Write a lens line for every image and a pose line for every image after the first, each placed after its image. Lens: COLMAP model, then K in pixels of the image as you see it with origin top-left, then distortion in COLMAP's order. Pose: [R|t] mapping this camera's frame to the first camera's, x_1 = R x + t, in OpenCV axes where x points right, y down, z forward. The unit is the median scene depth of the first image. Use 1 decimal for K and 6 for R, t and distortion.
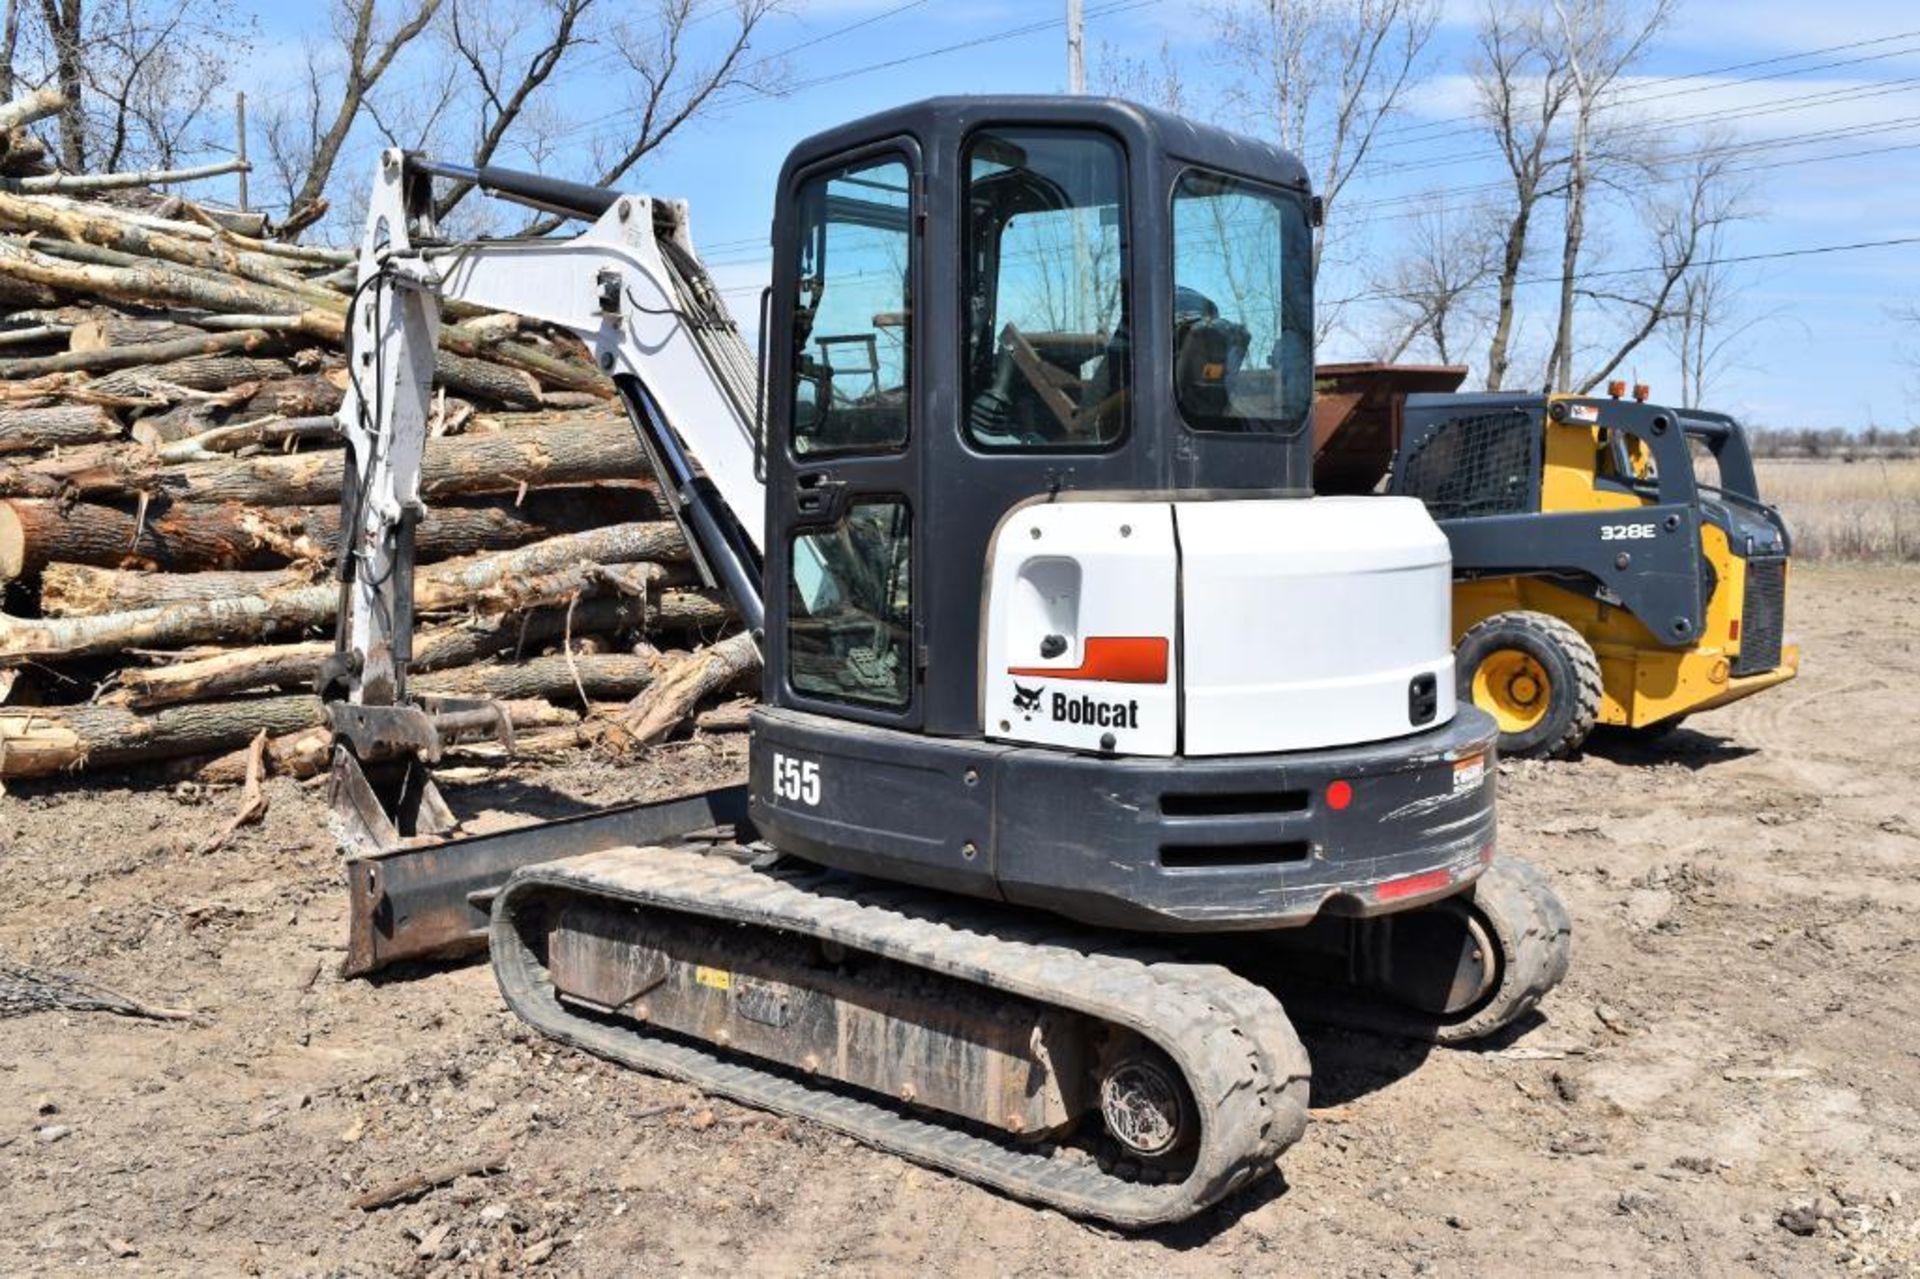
lens RADIAL K [[1622.6, 0, 960.0], [0, 1622.6, 639.5], [0, 0, 1]] dist [-0.051815, 0.000633]
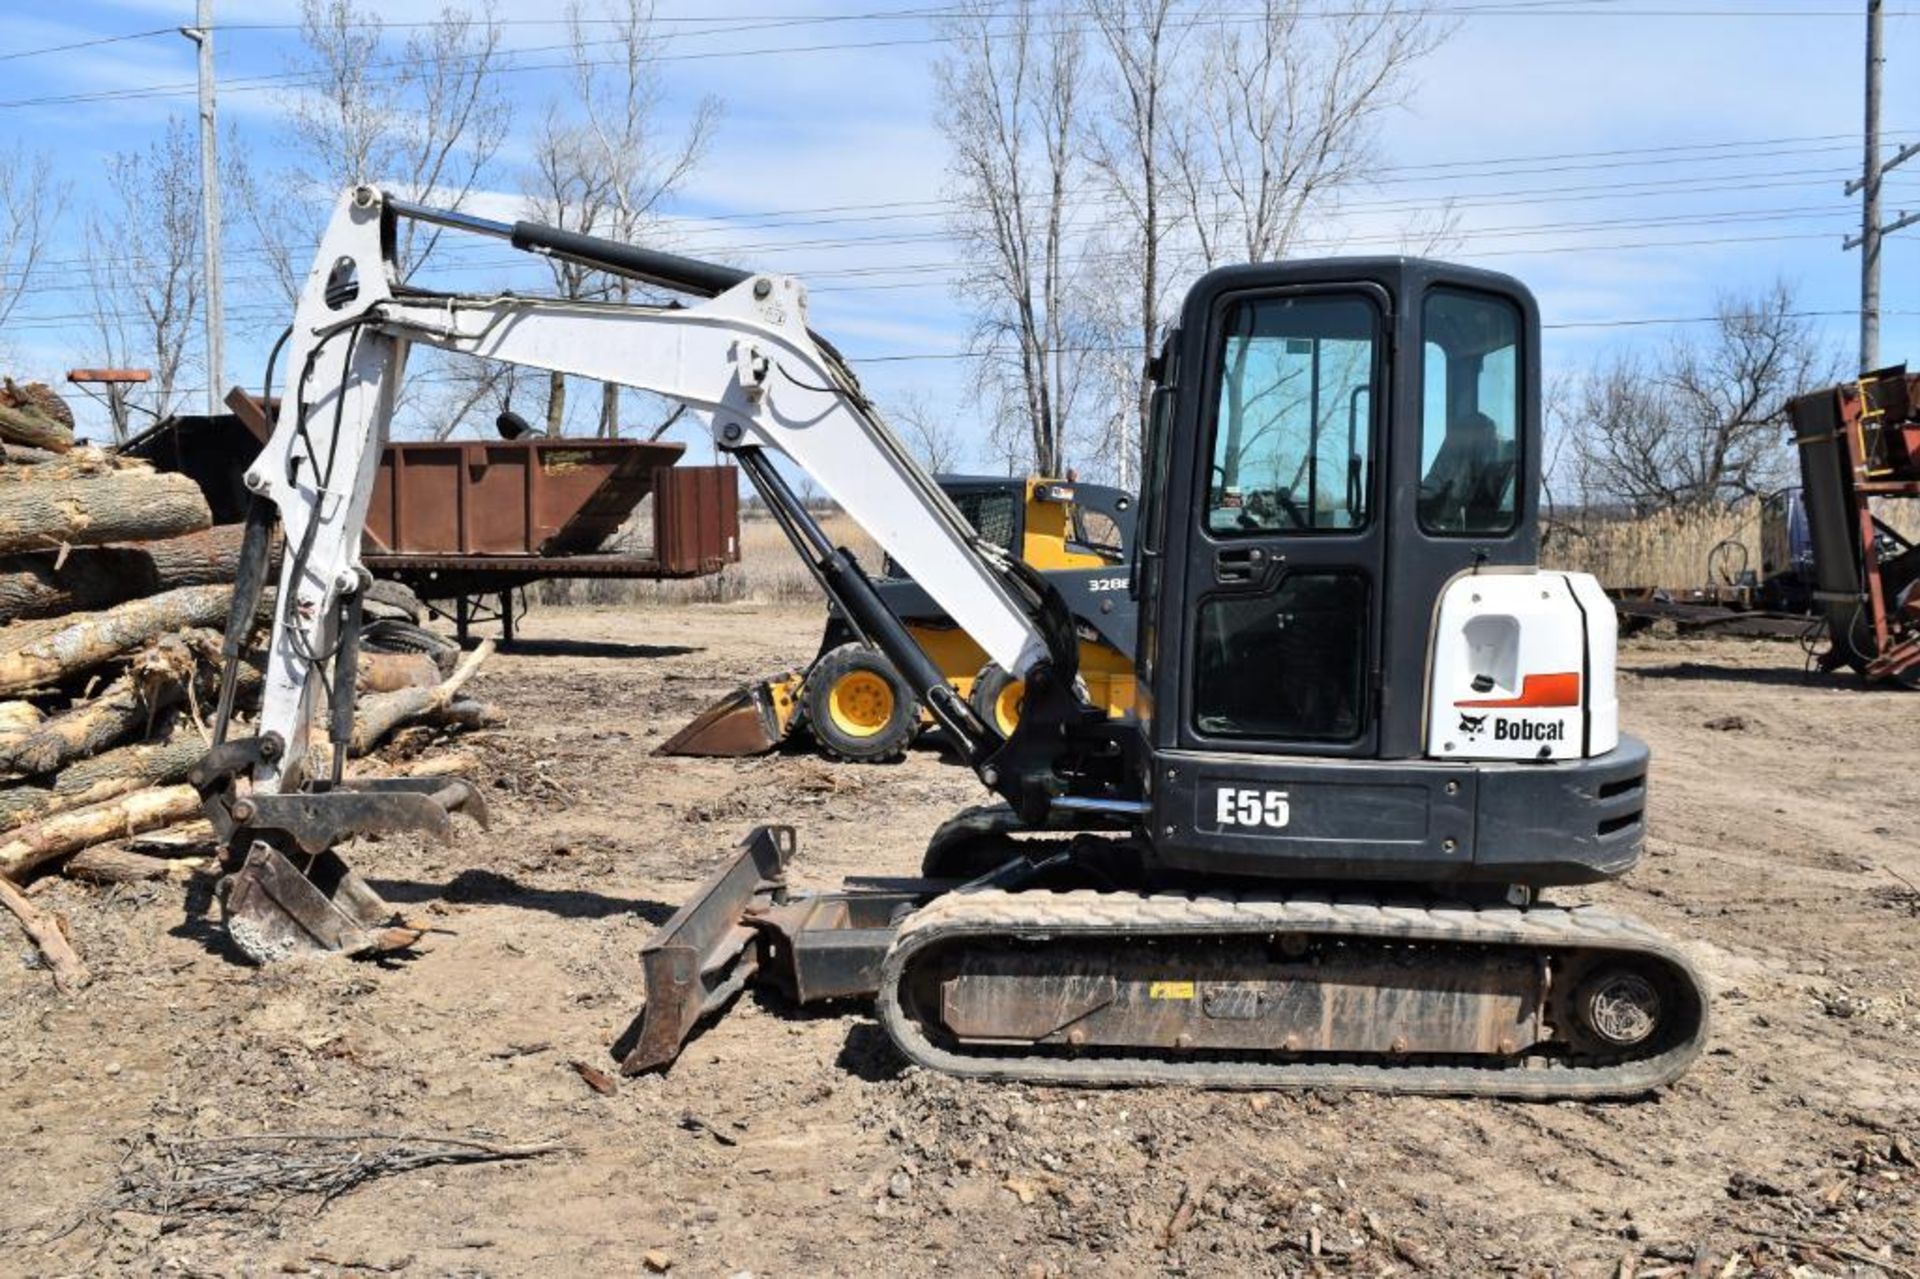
lens RADIAL K [[1412.8, 0, 960.0], [0, 1412.8, 652.6], [0, 0, 1]] dist [-0.066751, 0.001077]
pose [[0.835879, -0.036094, 0.547726, -0.849984], [0.045397, 0.998963, -0.003449, -0.033516], [-0.547034, 0.027748, 0.836650, 0.257202]]
